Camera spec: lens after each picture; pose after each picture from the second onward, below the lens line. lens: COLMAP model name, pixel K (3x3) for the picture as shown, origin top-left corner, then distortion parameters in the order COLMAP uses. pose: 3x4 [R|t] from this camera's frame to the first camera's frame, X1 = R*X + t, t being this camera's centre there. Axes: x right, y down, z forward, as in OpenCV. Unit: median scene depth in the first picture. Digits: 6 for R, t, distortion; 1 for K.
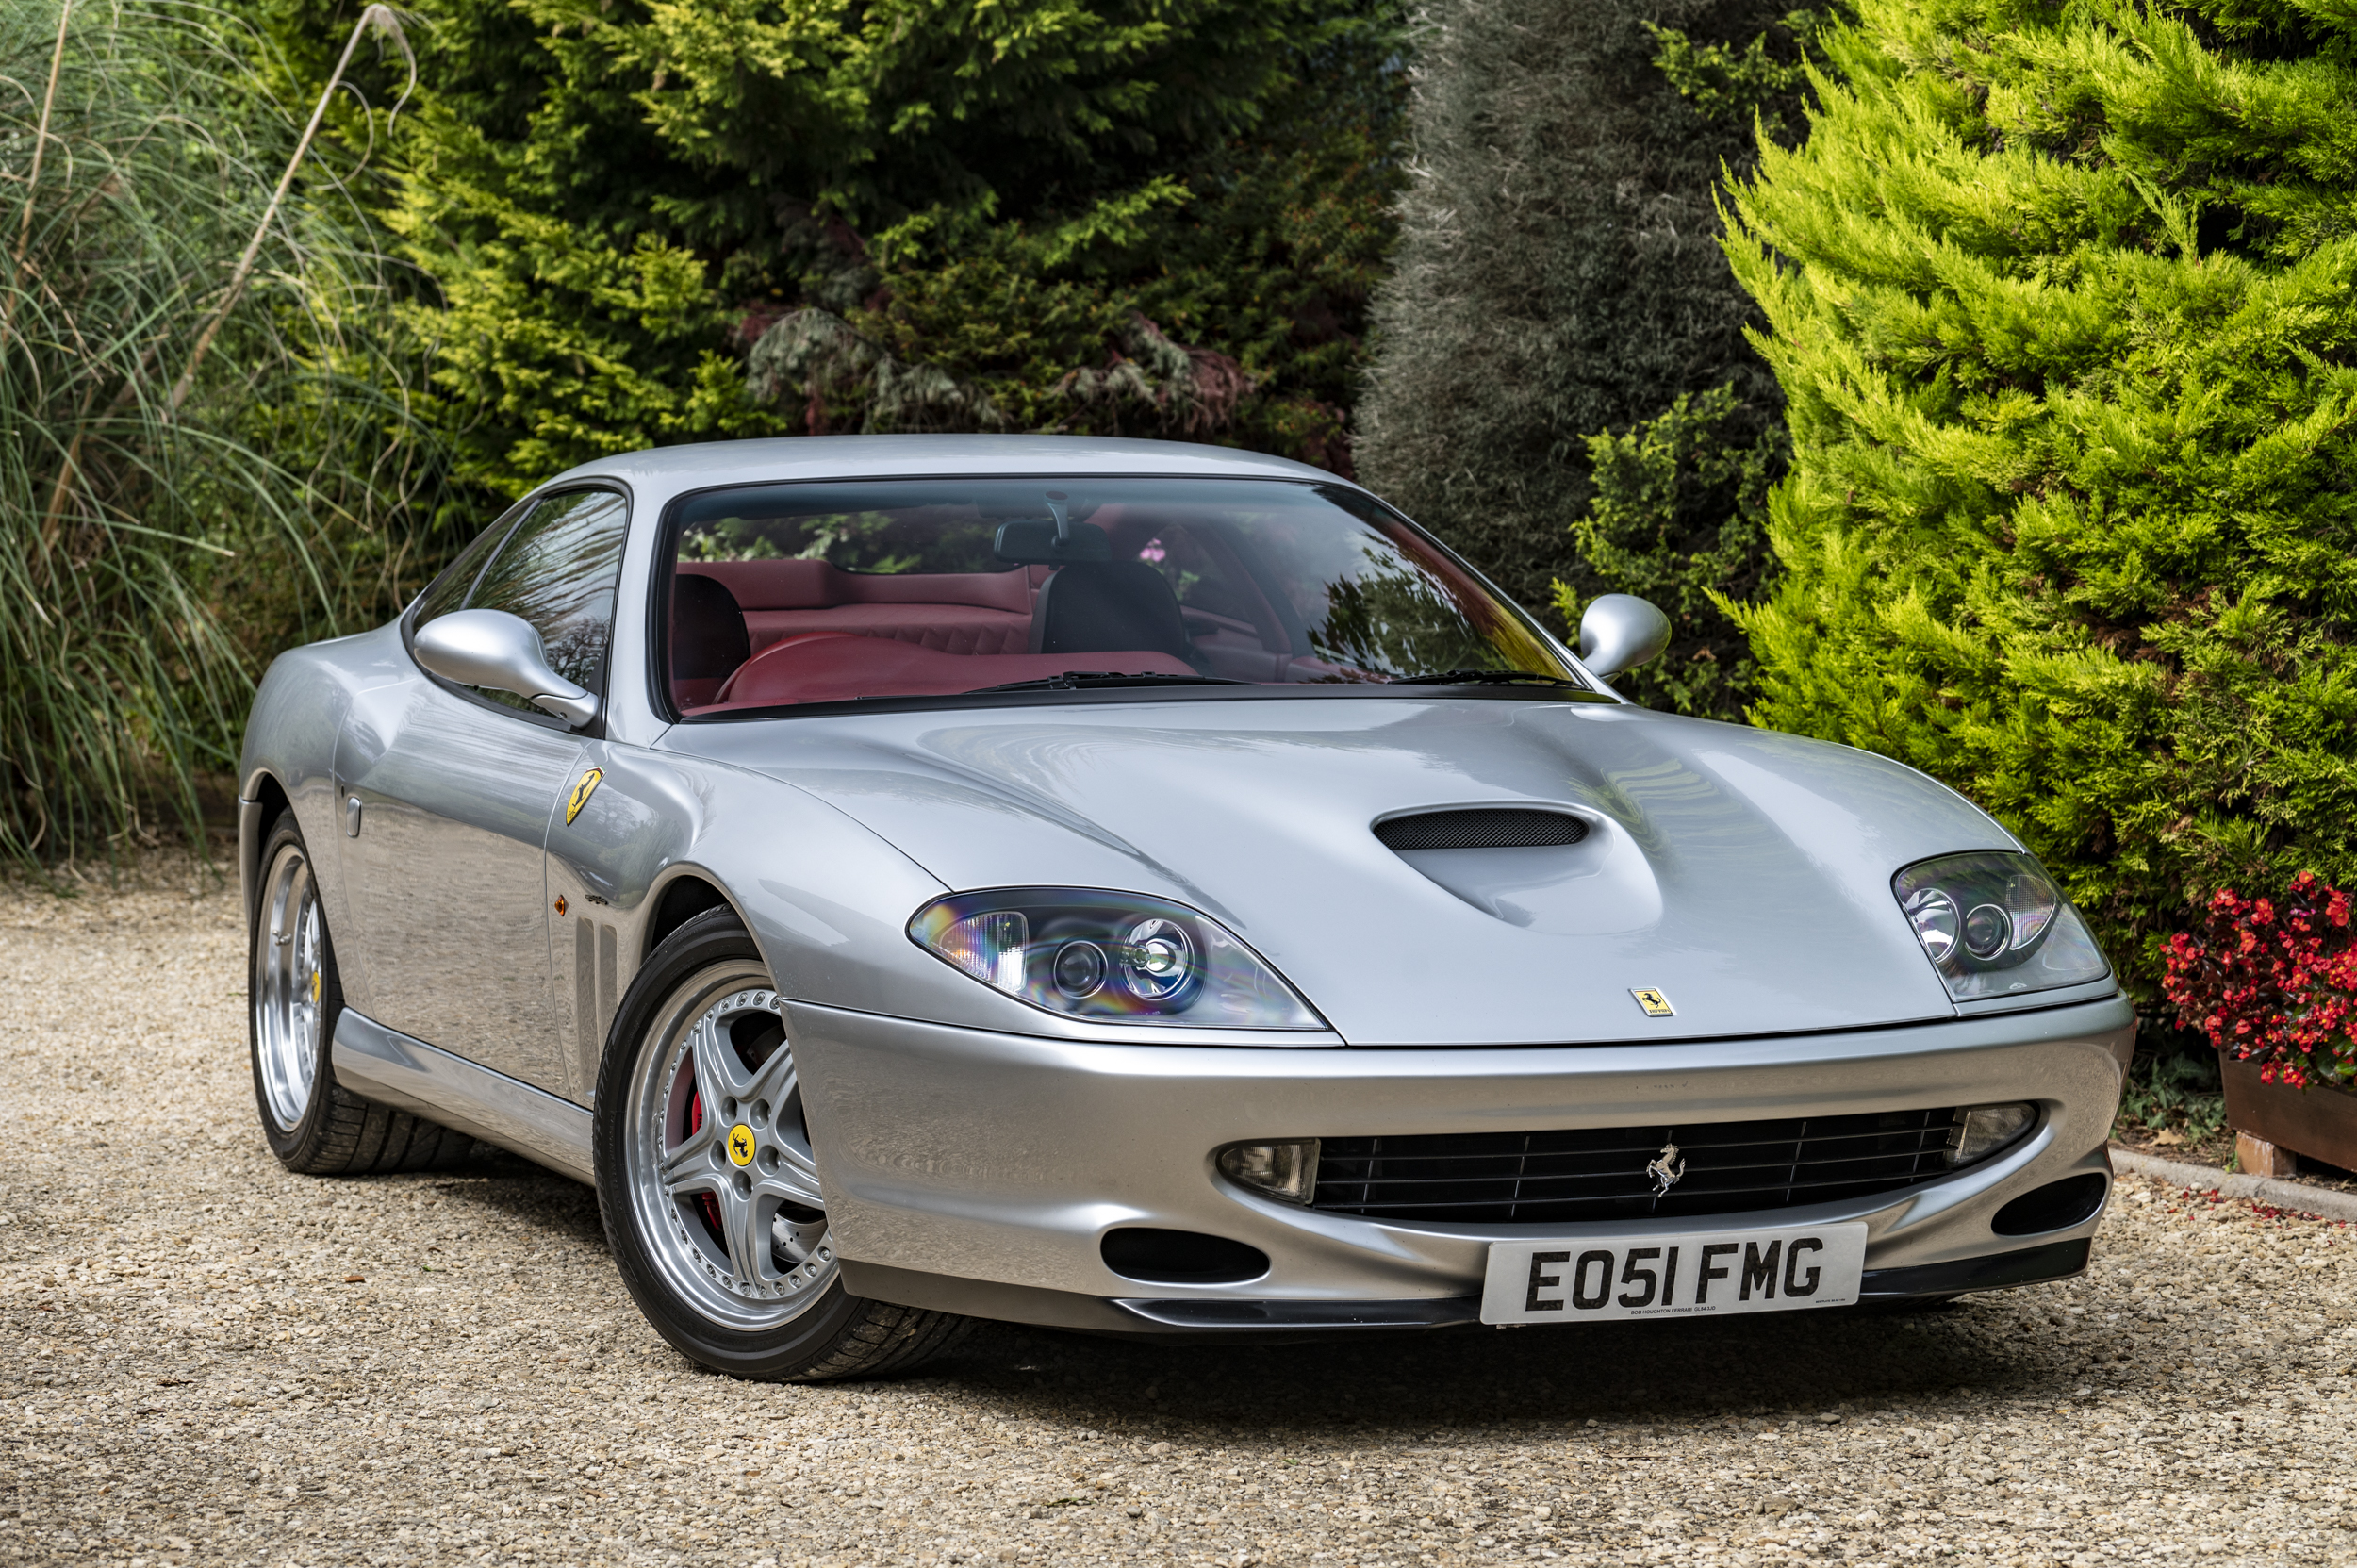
lens RADIAL K [[5967.3, 0, 1188.9], [0, 5967.3, 778.1], [0, 0, 1]] dist [0.022394, -0.162266]
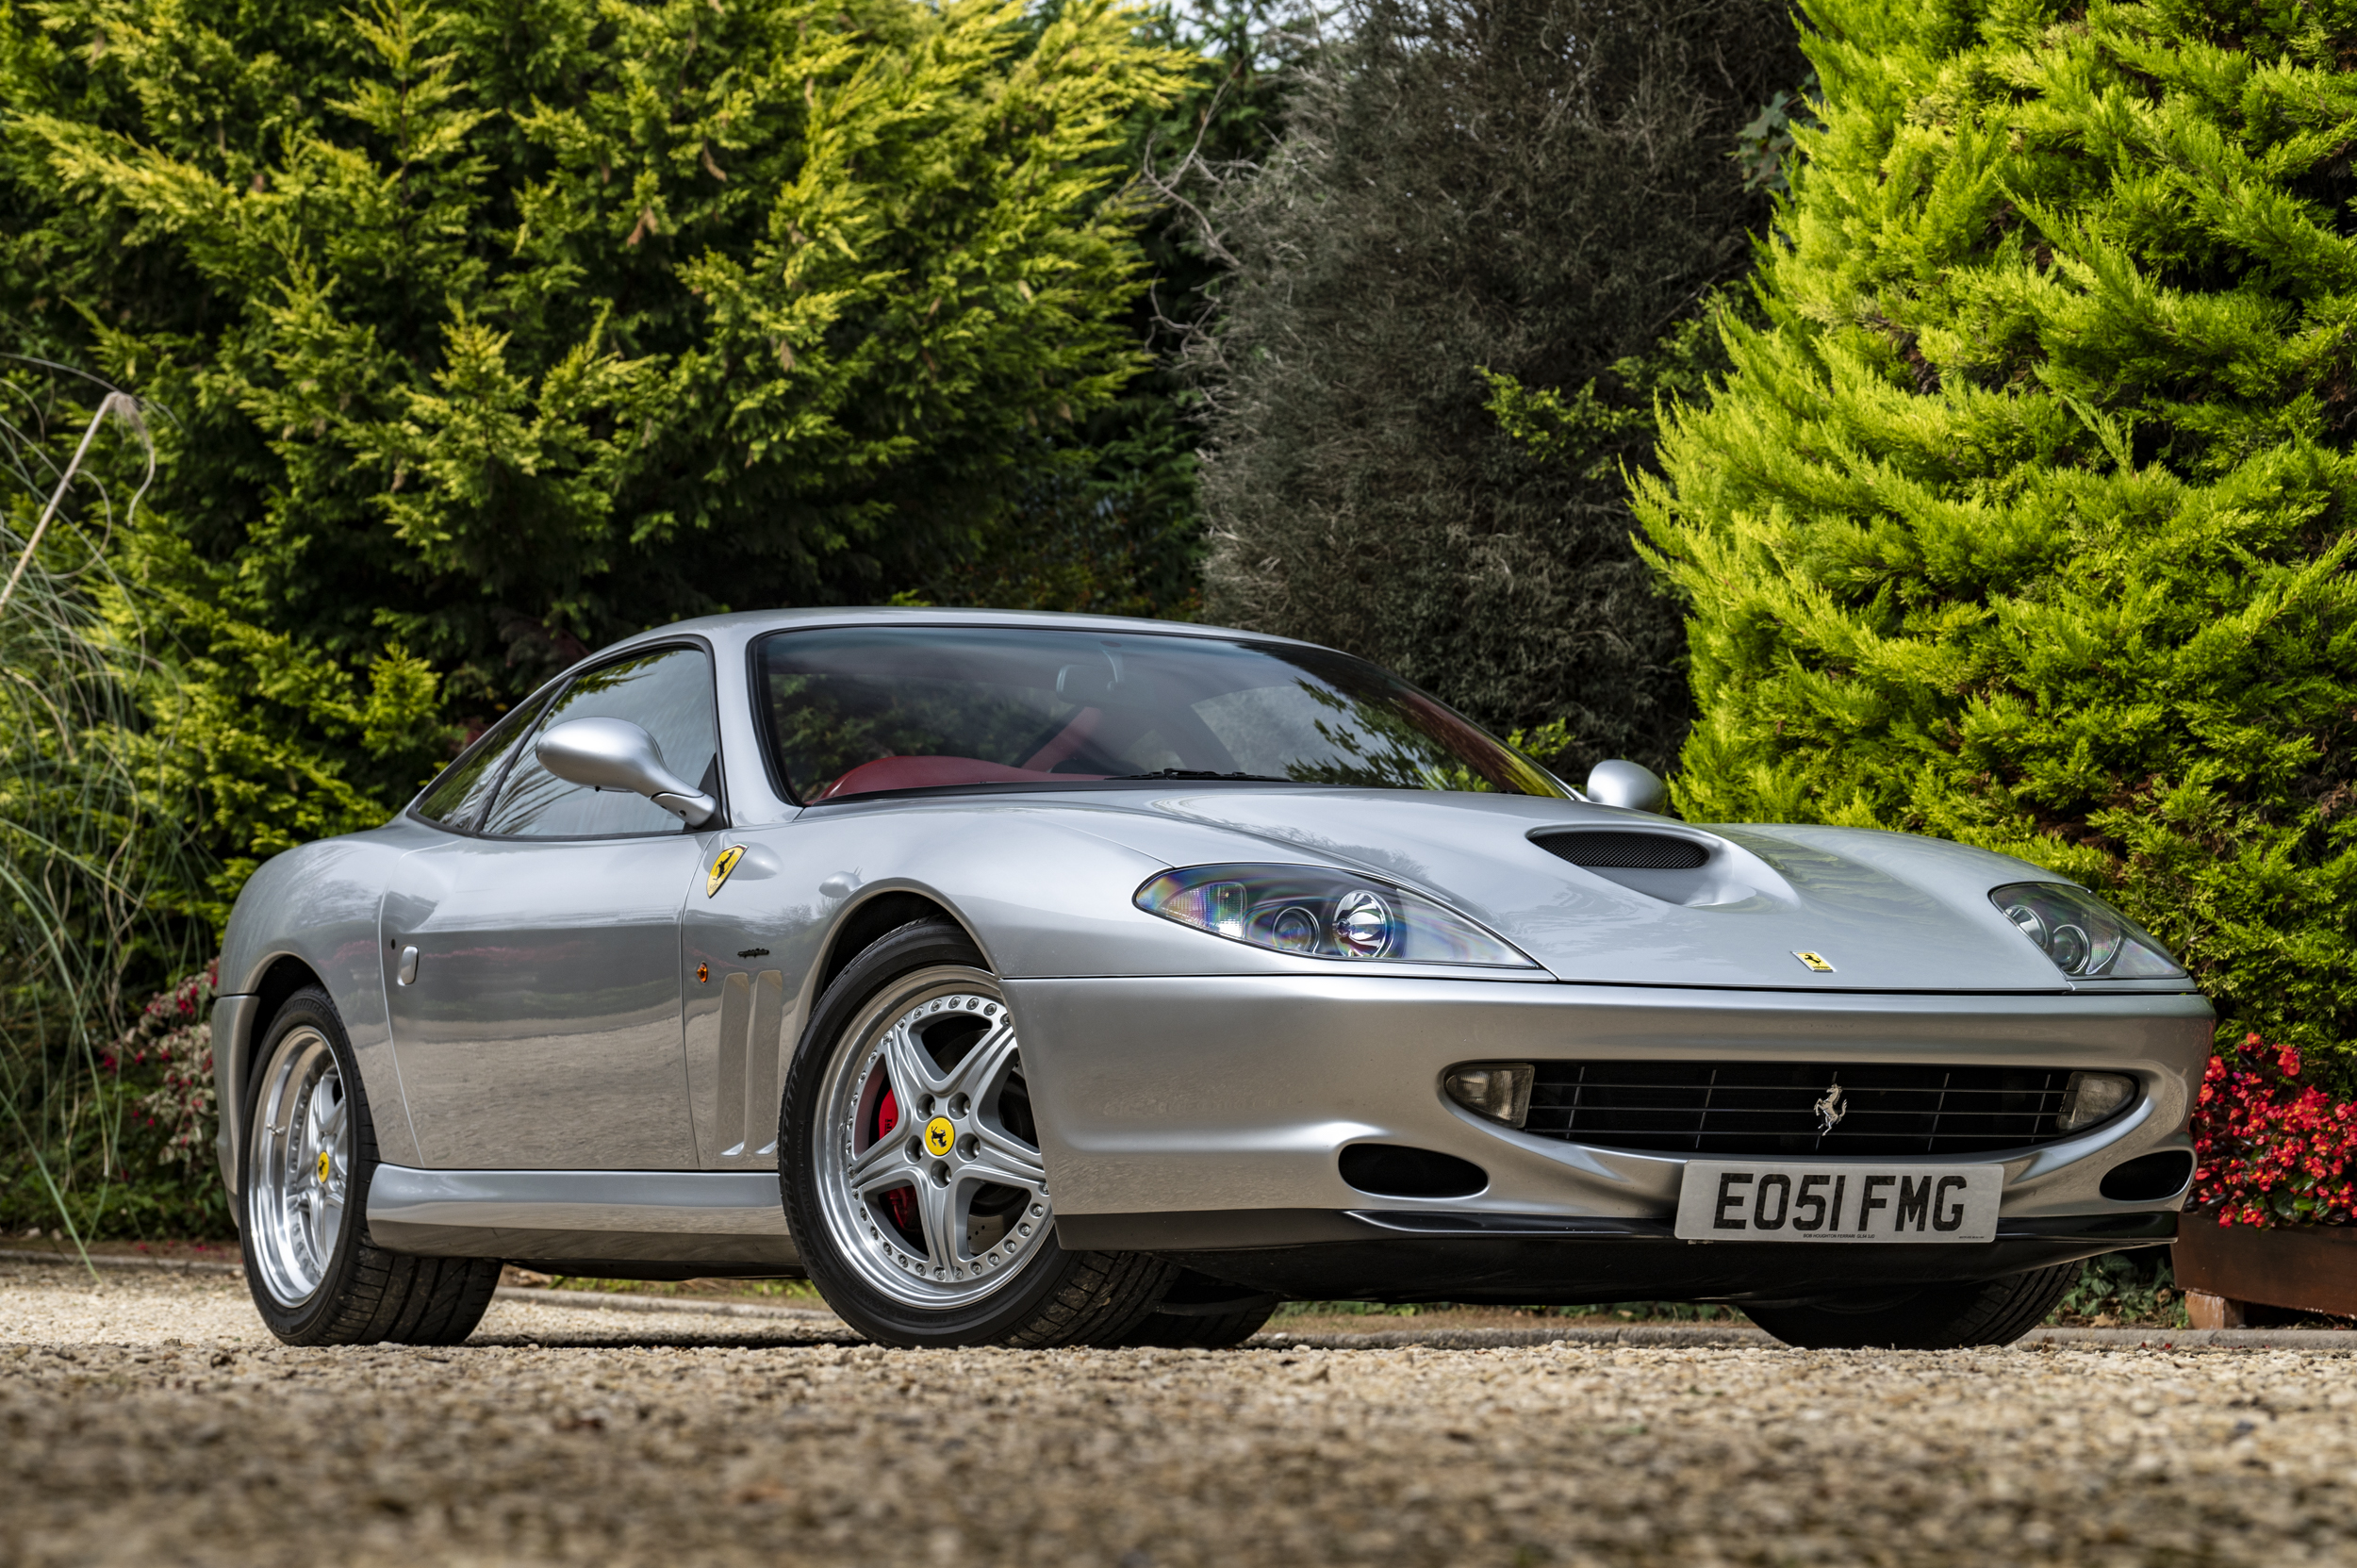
lens RADIAL K [[6825.8, 0, 1178.5], [0, 6825.8, 784.0], [0, 0, 1]] dist [-0.015704, 0.959730]
pose [[0.994297, 0.010332, 0.106143, -0.129955], [0.003366, 0.991759, -0.128076, 0.124209], [-0.106591, 0.127703, 0.986068, -0.180234]]
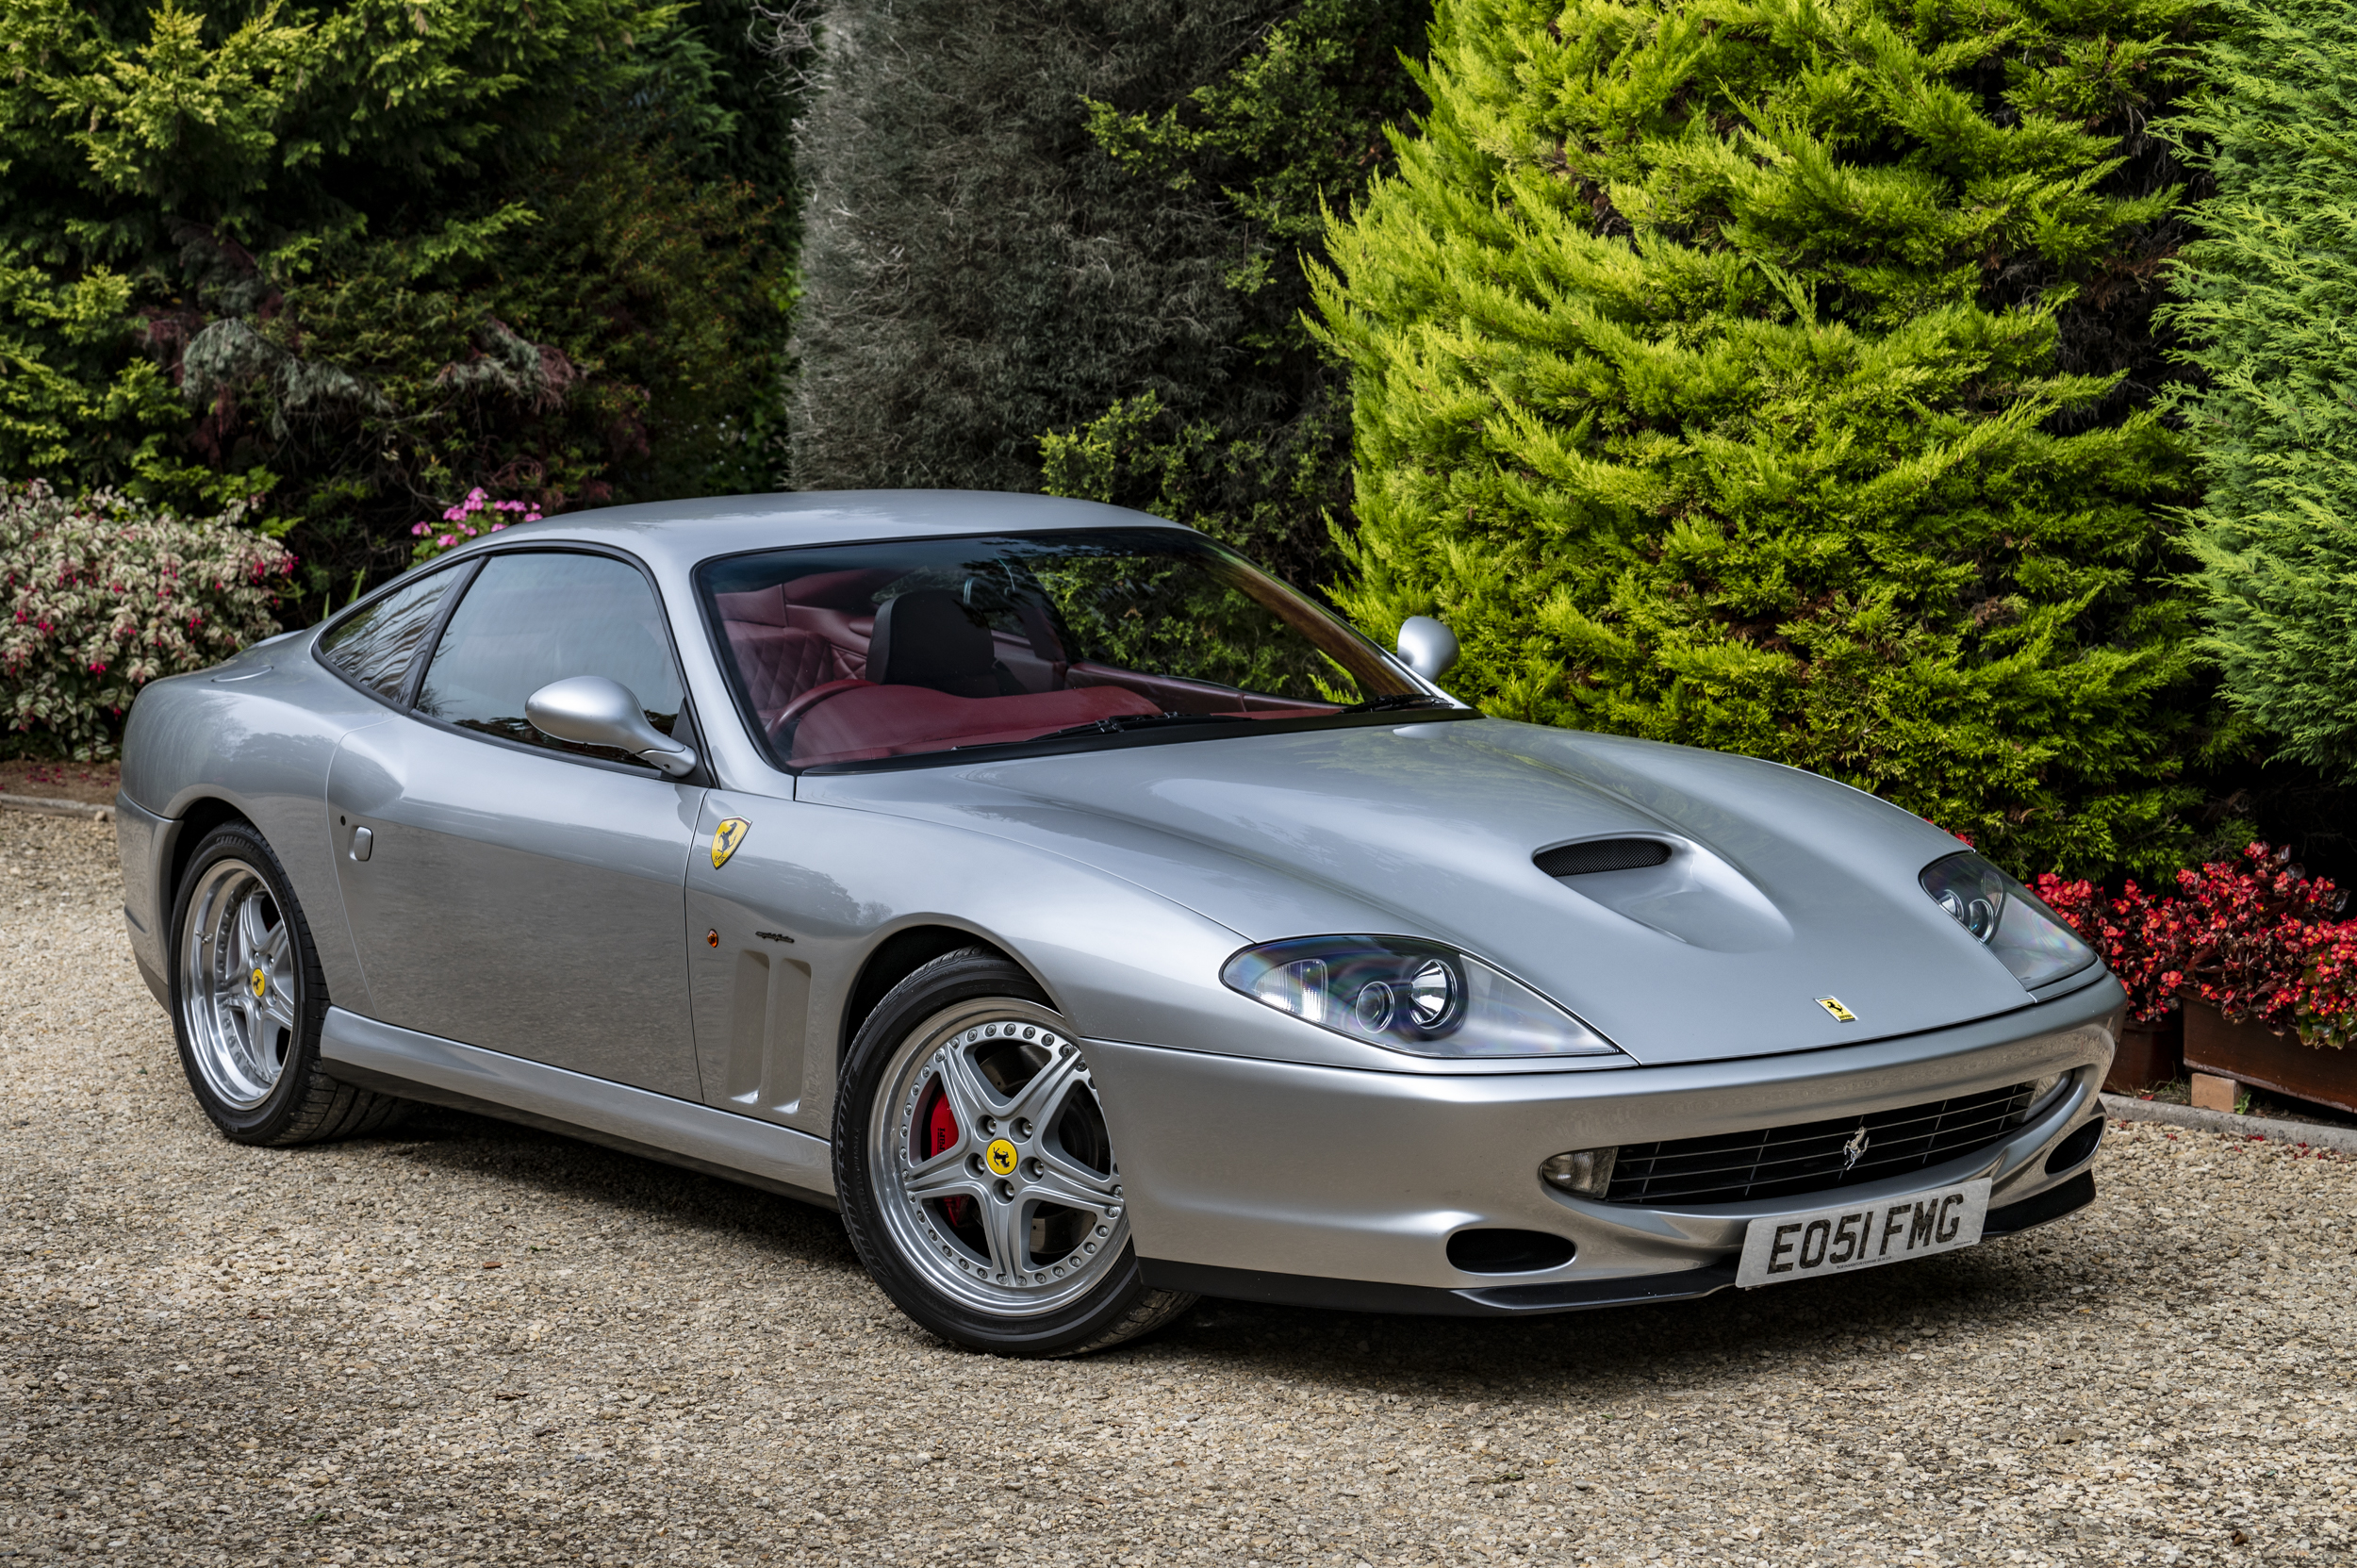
lens RADIAL K [[4680.7, 0, 1178.5], [0, 4680.7, 784.0], [0, 0, 1]] dist [0.001545, -0.103491]
pose [[0.960783, -0.040449, 0.274335, -0.229157], [0.028224, 0.998431, 0.048365, -0.042738], [-0.275861, -0.038725, 0.960417, 0.096361]]
